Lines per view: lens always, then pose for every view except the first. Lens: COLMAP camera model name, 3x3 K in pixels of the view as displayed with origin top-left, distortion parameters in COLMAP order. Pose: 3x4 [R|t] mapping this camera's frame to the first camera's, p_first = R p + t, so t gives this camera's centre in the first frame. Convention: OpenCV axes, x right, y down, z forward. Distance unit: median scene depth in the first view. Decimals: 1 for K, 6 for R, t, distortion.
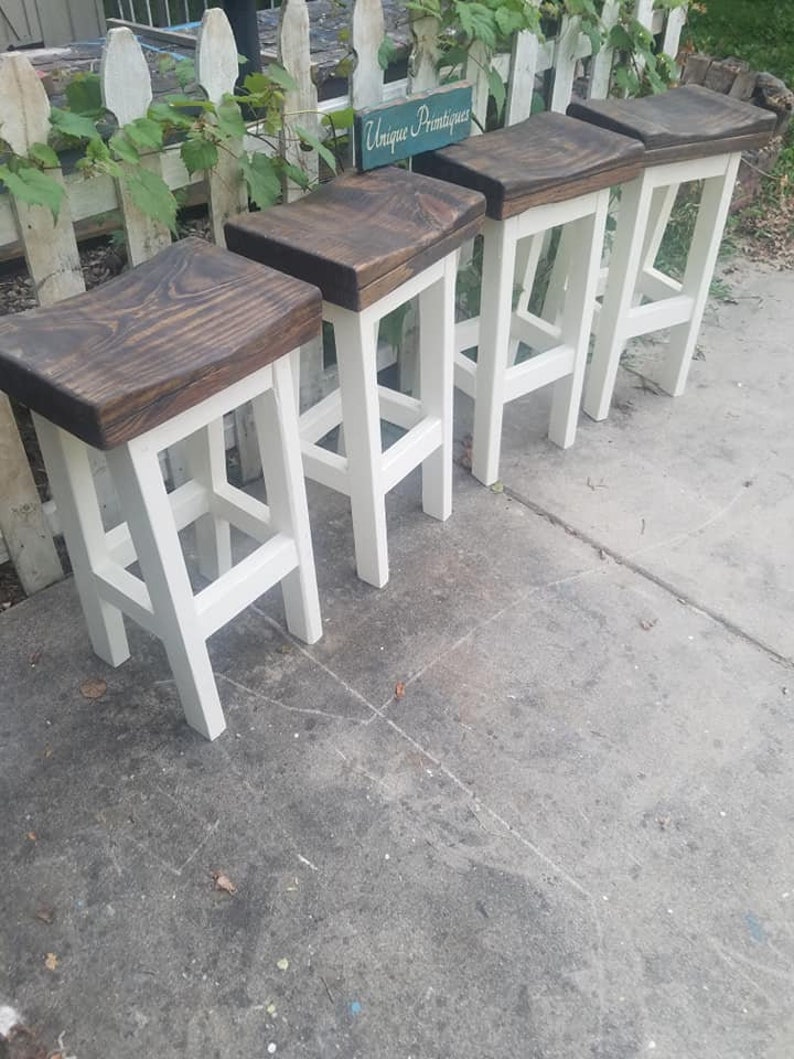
lens RADIAL K [[809.6, 0, 384.1], [0, 809.6, 532.6], [0, 0, 1]] dist [0.190115, -0.366853]
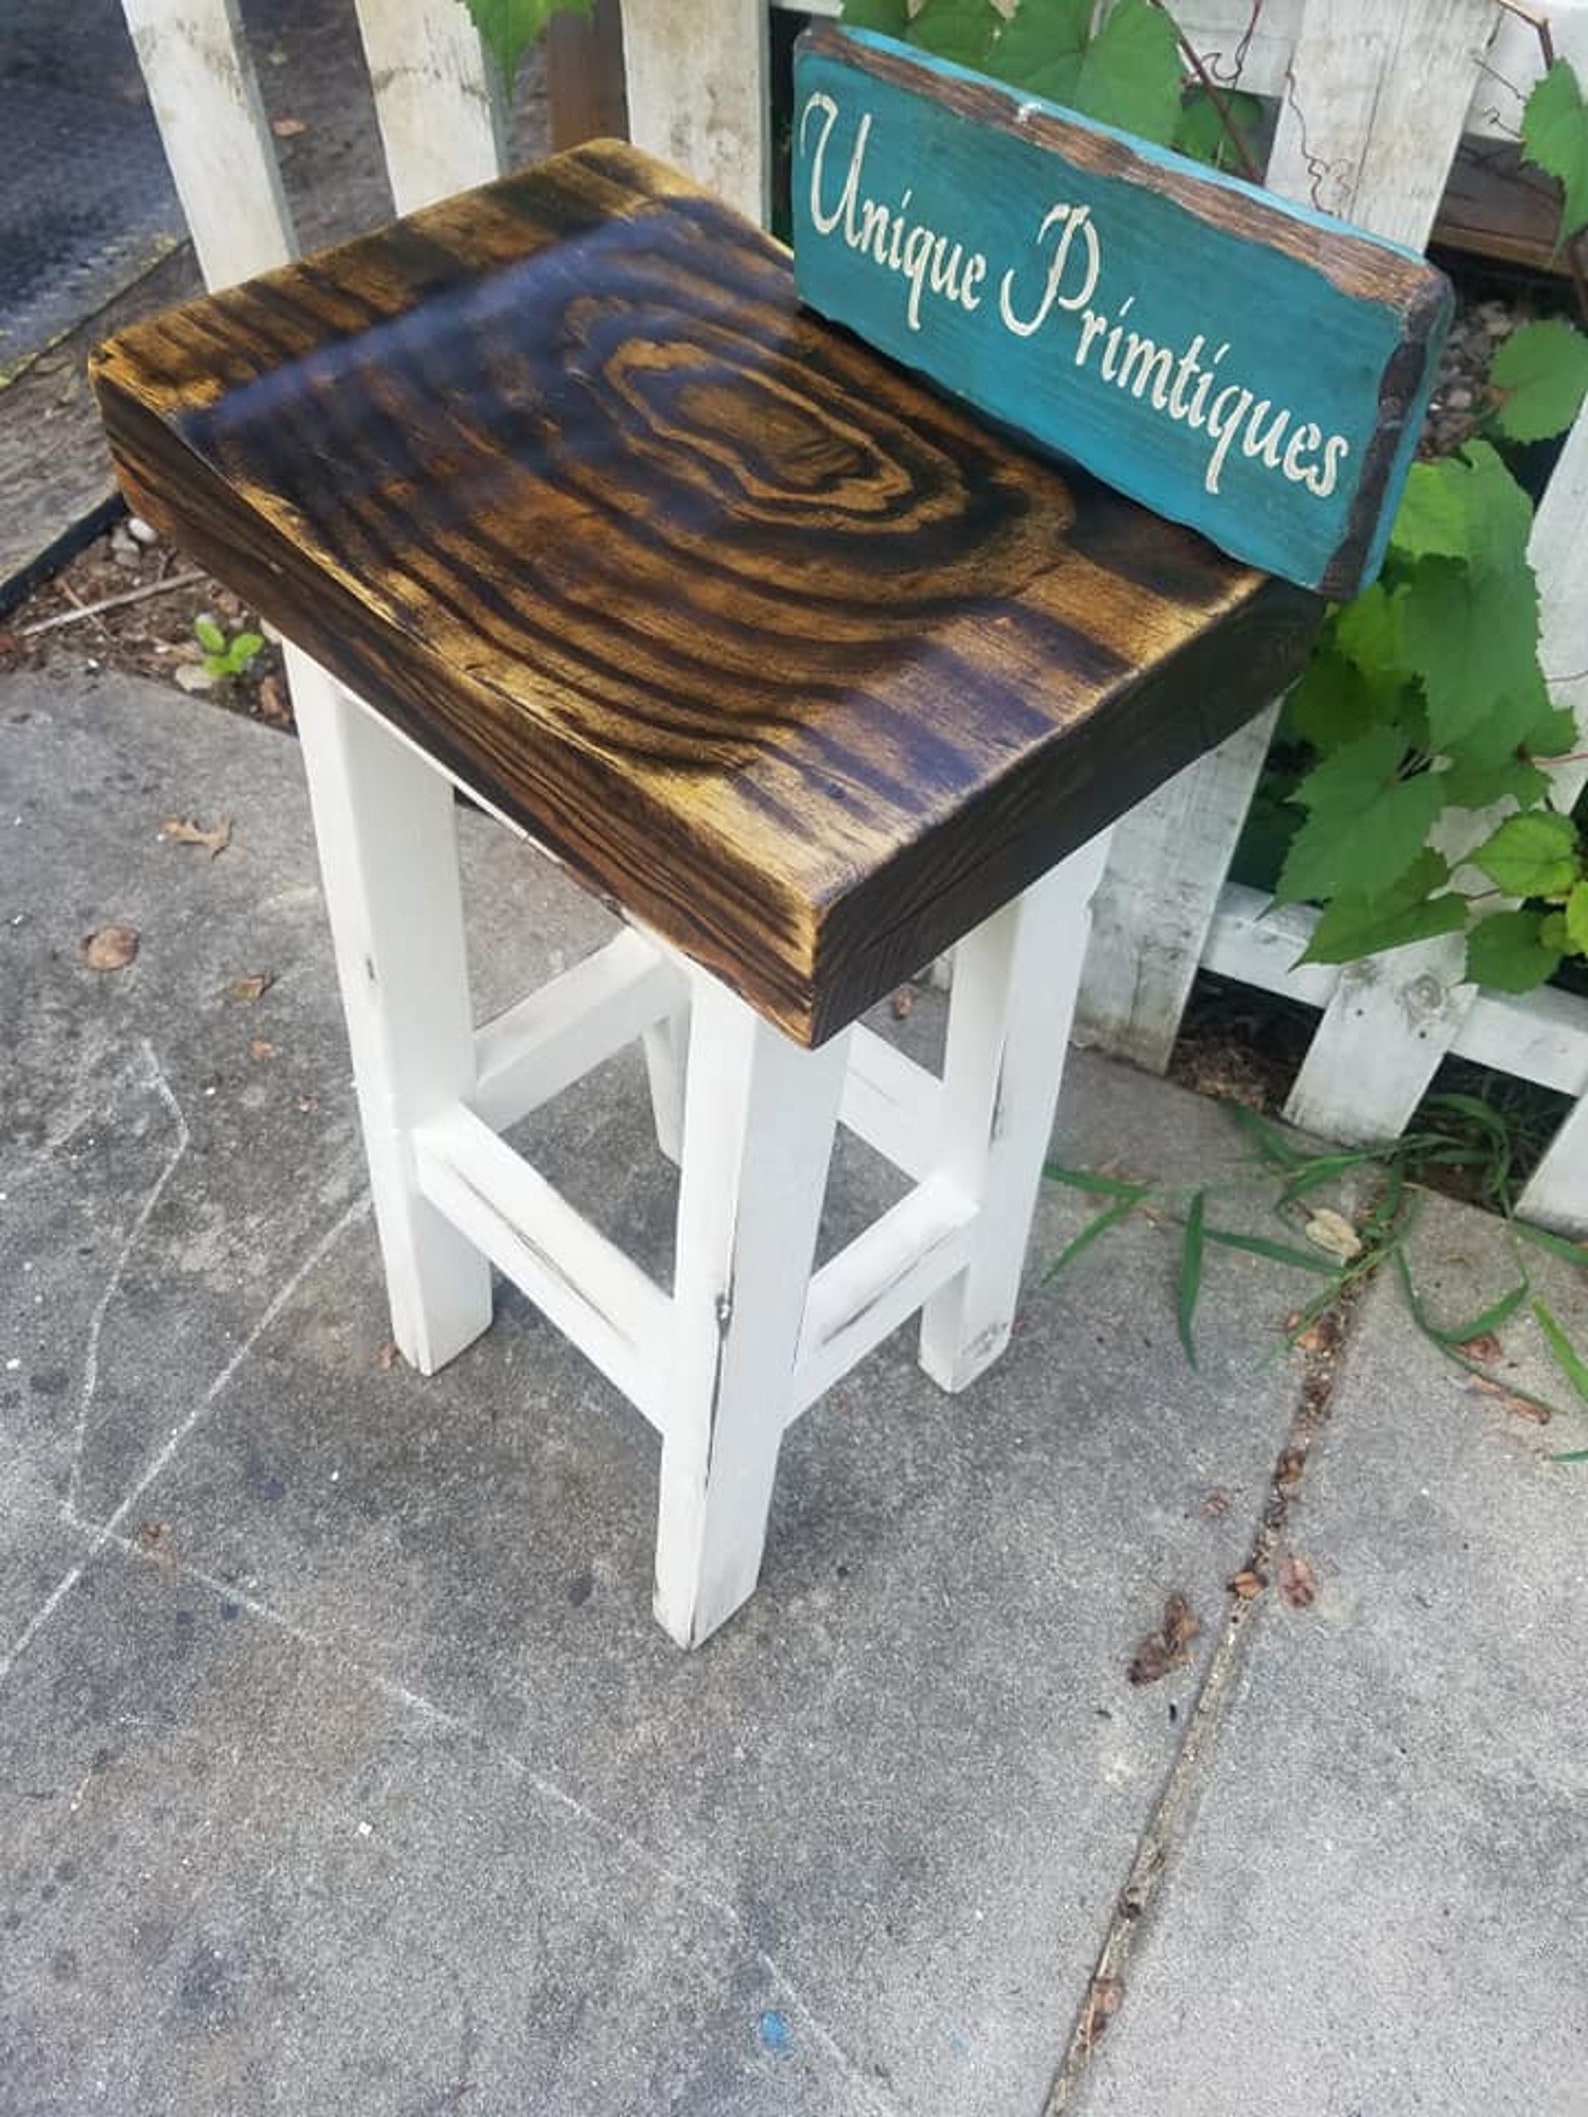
lens RADIAL K [[1618.4, 0, 768.1], [0, 1618.4, 1064.7], [0, 0, 1]] dist [0.190115, -0.366853]
pose [[0.308013, 0.734078, -0.605192, 0.359626], [-0.653492, 0.625554, 0.426181, -0.393708], [0.691431, 0.264218, 0.672393, 0.648533]]
